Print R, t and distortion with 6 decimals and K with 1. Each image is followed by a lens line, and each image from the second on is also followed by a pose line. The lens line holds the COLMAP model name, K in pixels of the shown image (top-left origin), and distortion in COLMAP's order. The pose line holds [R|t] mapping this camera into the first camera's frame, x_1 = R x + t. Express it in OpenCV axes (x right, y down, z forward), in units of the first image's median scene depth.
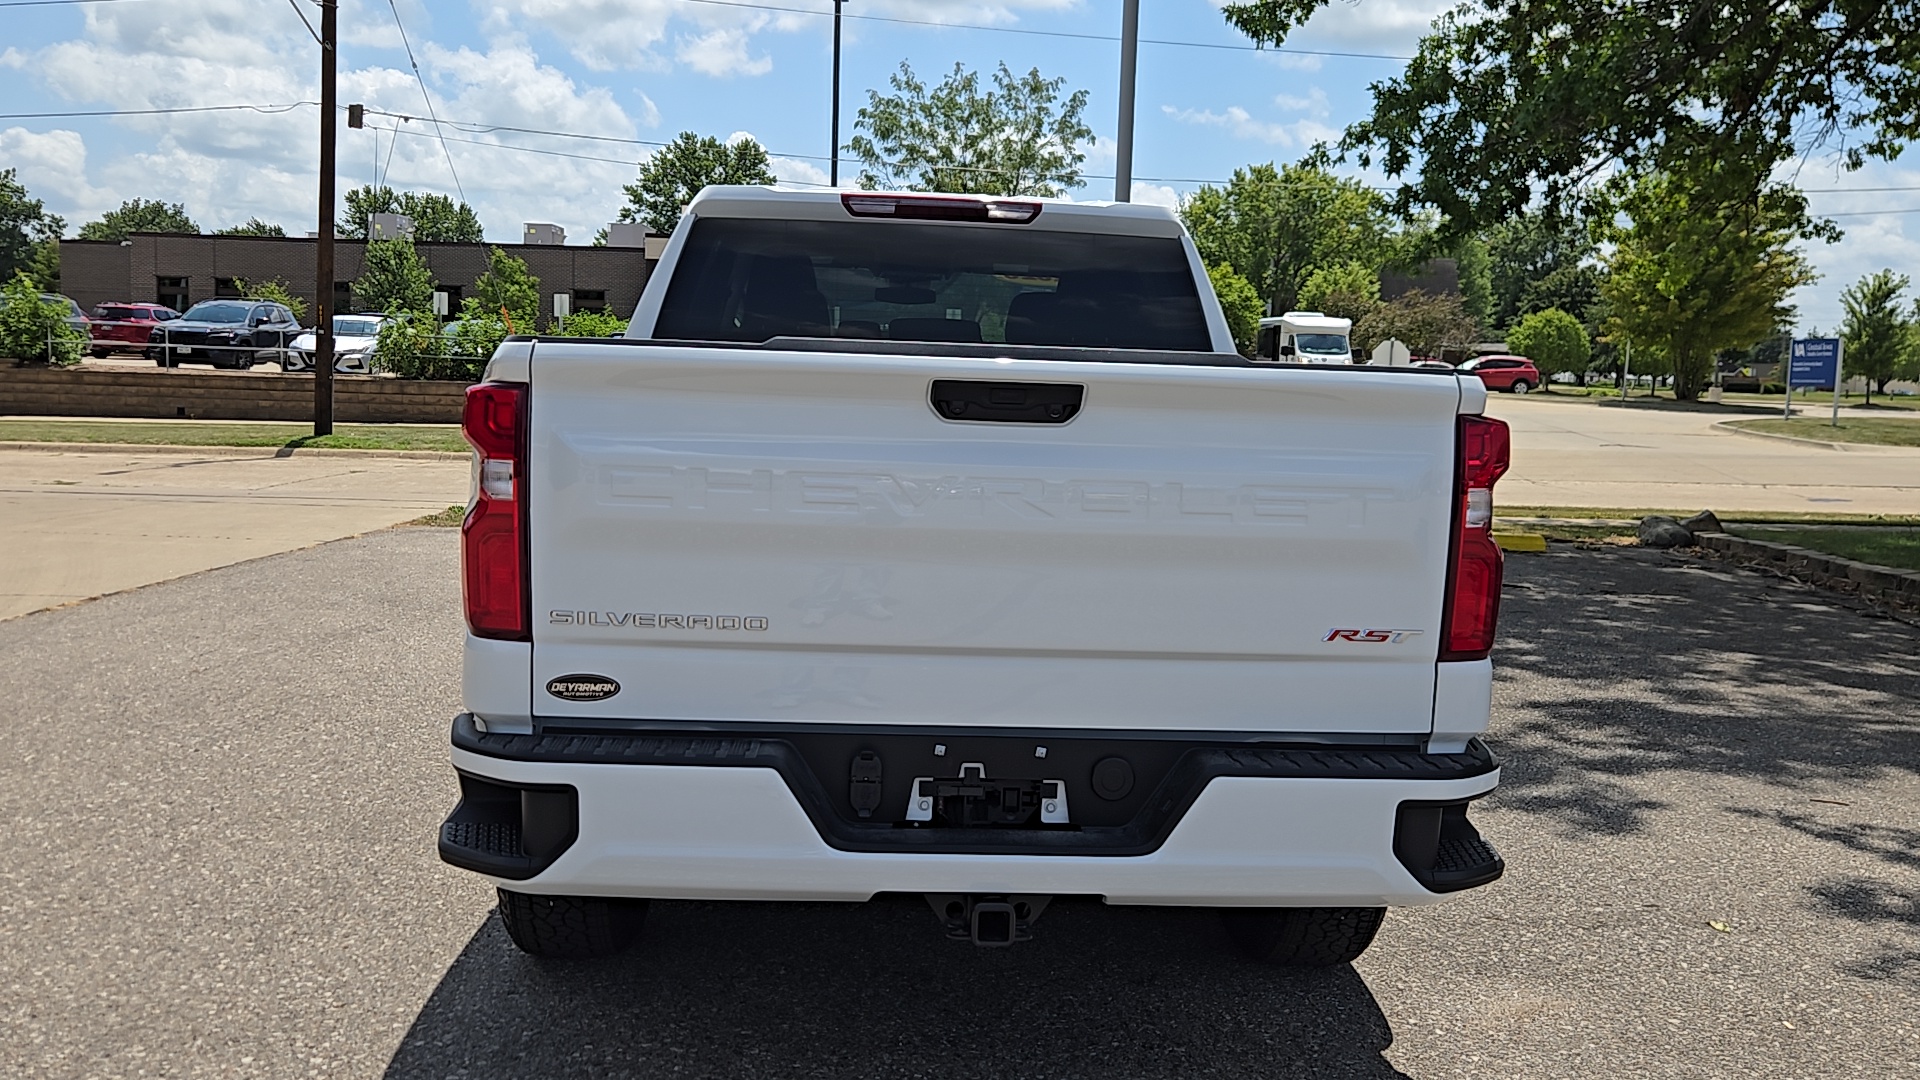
lens RADIAL K [[1606.2, 0, 960.2], [0, 1606.2, 531.5], [0, 0, 1]] dist [0.012592, -0.010147]
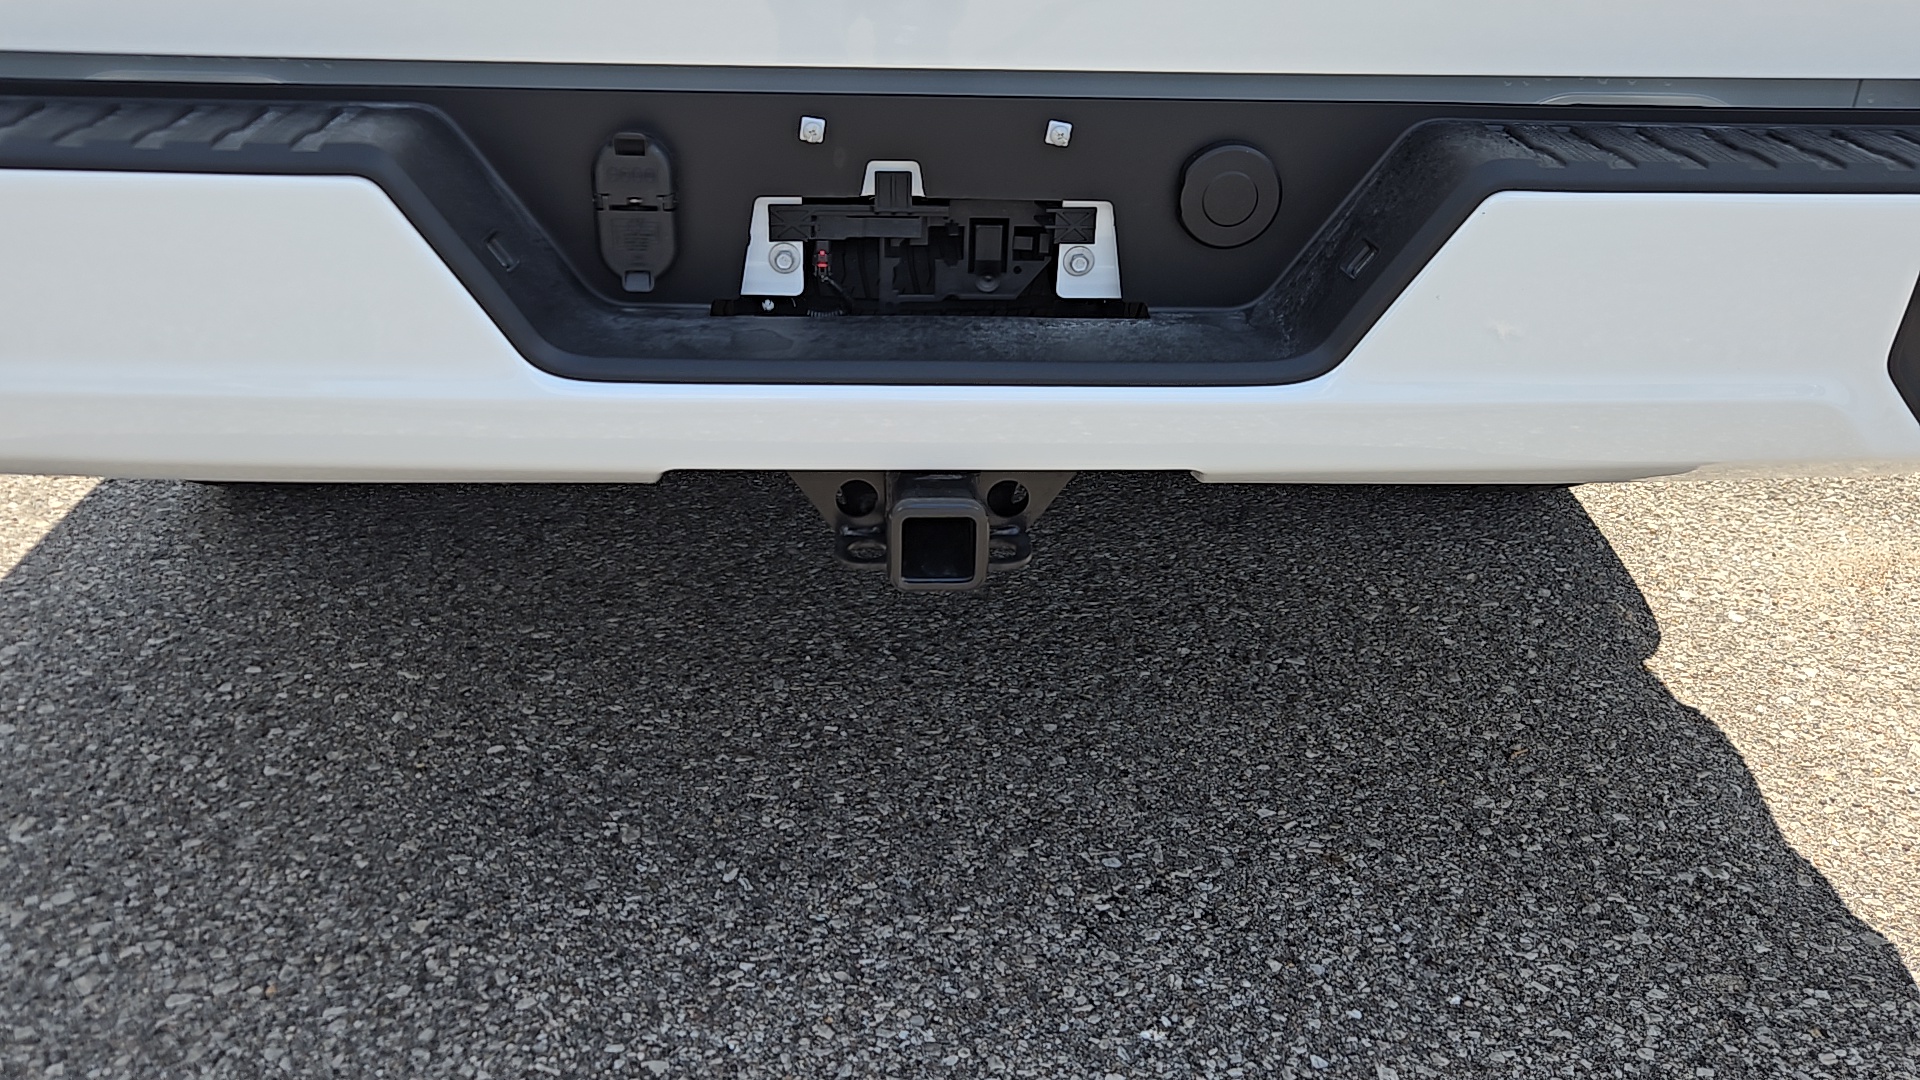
lens RADIAL K [[1606.2, 0, 941.6], [0, 1606.2, 531.5], [0, 0, 1]] dist [0.012592, -0.010147]
pose [[0.999550, 0.000920, -0.029988, 0.032530], [0.010113, 0.930705, 0.365632, 0.080956], [0.028246, -0.365770, 0.930276, 0.574161]]
